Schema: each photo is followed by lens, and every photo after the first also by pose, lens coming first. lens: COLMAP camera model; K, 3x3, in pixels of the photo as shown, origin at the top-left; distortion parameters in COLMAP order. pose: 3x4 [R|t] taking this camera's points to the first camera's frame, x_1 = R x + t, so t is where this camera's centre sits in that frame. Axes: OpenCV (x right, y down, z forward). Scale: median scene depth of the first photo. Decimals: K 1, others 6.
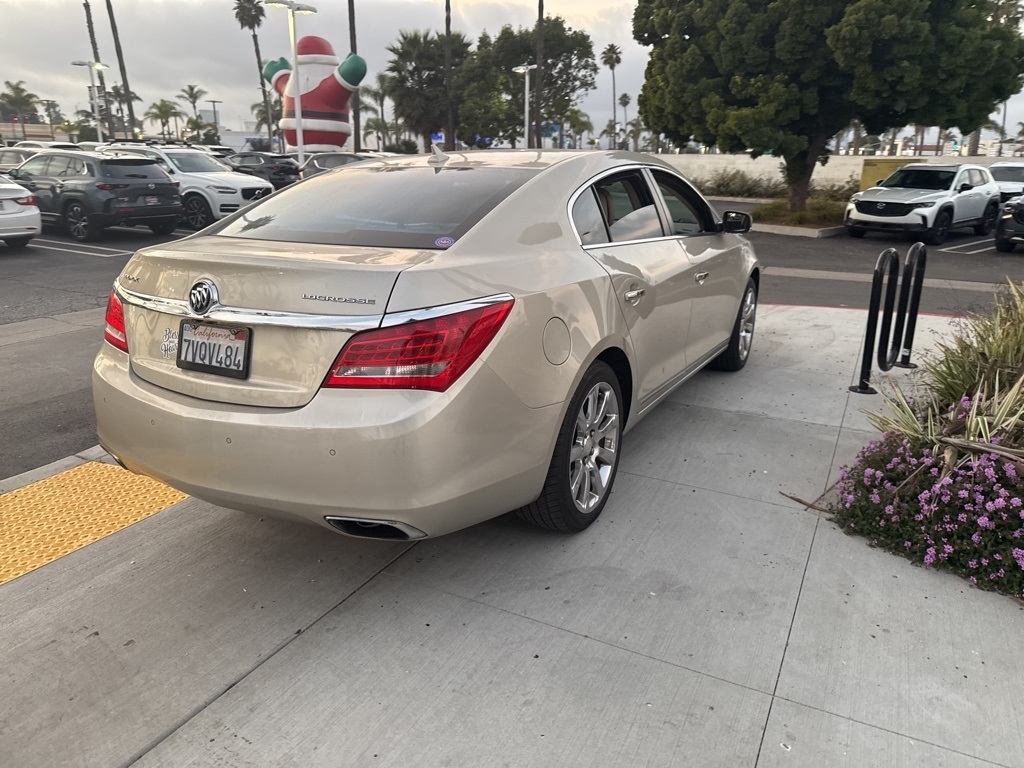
lens RADIAL K [[733.2, 0, 506.0], [0, 733.2, 374.6], [0, 0, 1]] dist [0.013847, -0.013796]
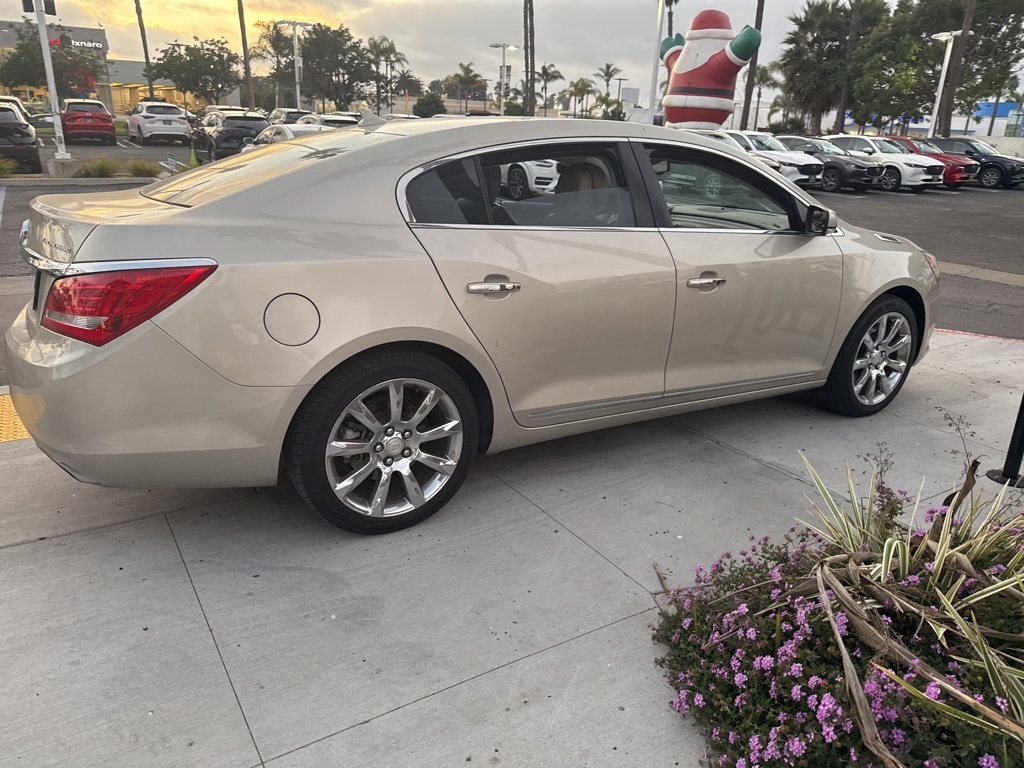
lens RADIAL K [[733.2, 0, 506.0], [0, 733.2, 374.6], [0, 0, 1]] dist [0.013847, -0.013796]
pose [[0.863777, 0.180218, -0.470544, 0.132554], [-0.167490, 0.983442, 0.069196, -0.015310], [0.475223, 0.019041, 0.879659, 0.055216]]
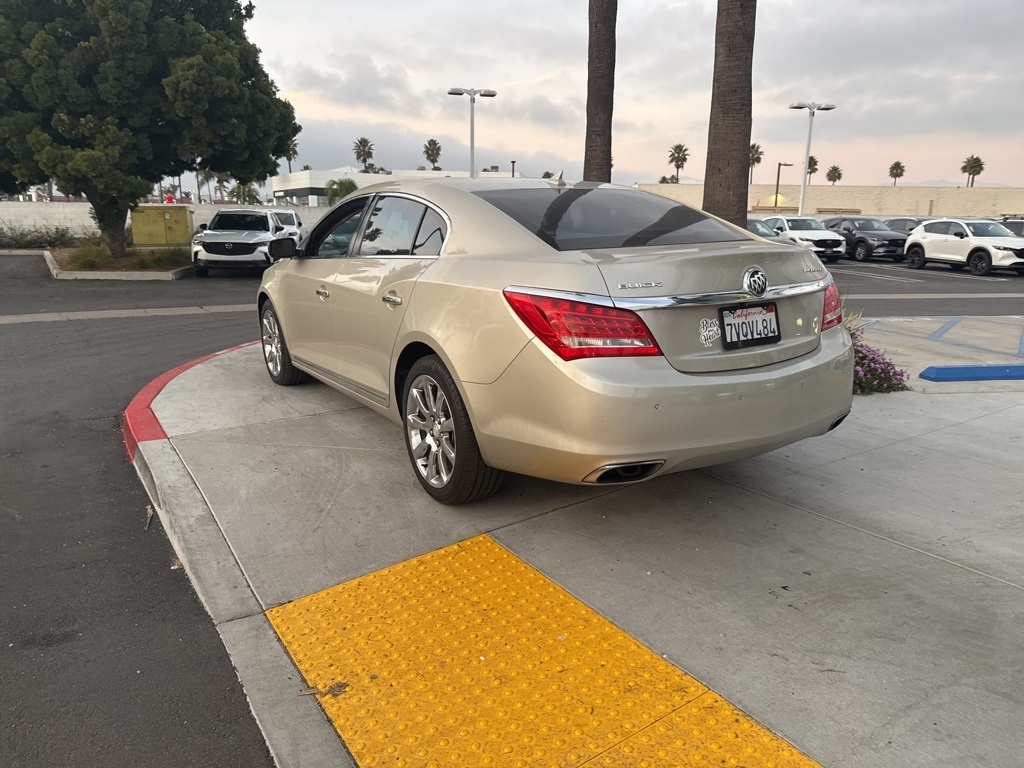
lens RADIAL K [[730.1, 0, 510.0], [0, 730.1, 380.2], [0, 0, 1]] dist [0.018253, -0.019900]
pose [[0.488884, -0.195804, 0.850090, -0.270419], [0.244580, 0.966166, 0.081883, -0.023689], [-0.837361, 0.167884, 0.520232, 0.117675]]
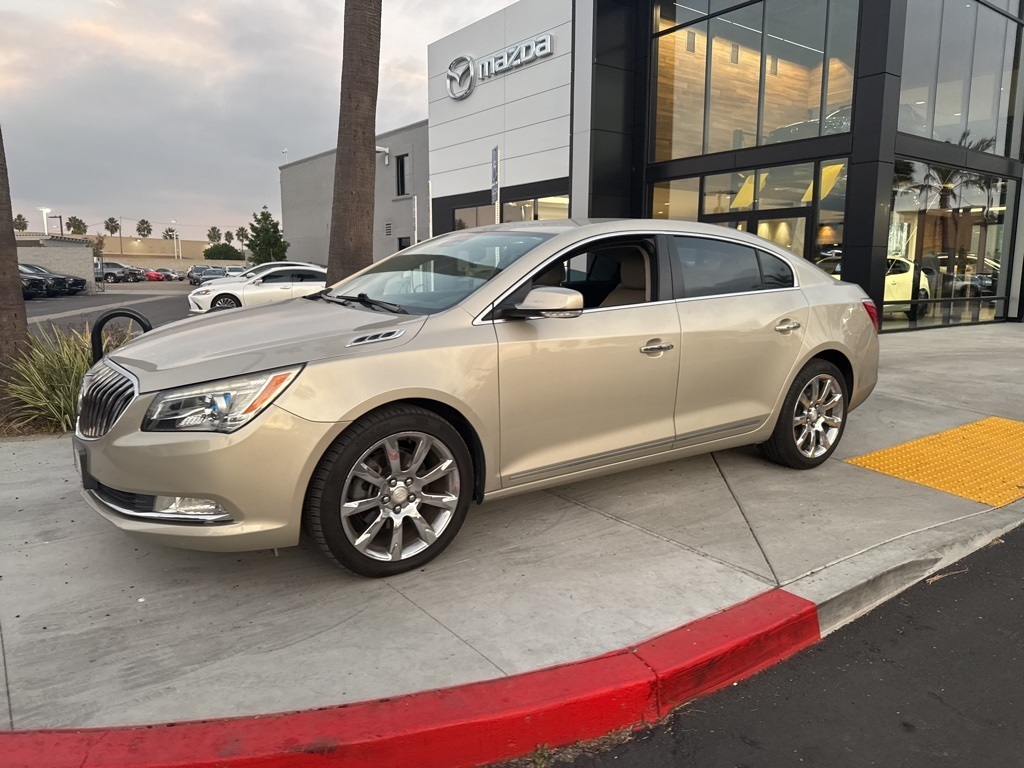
lens RADIAL K [[725.8, 0, 511.1], [0, 725.8, 373.6], [0, 0, 1]] dist [0.030521, -0.041208]
pose [[-0.903056, -0.081497, 0.421720, -0.097391], [0.101700, 0.913346, 0.394279, -0.151052], [-0.417309, 0.398945, -0.816514, 0.574015]]
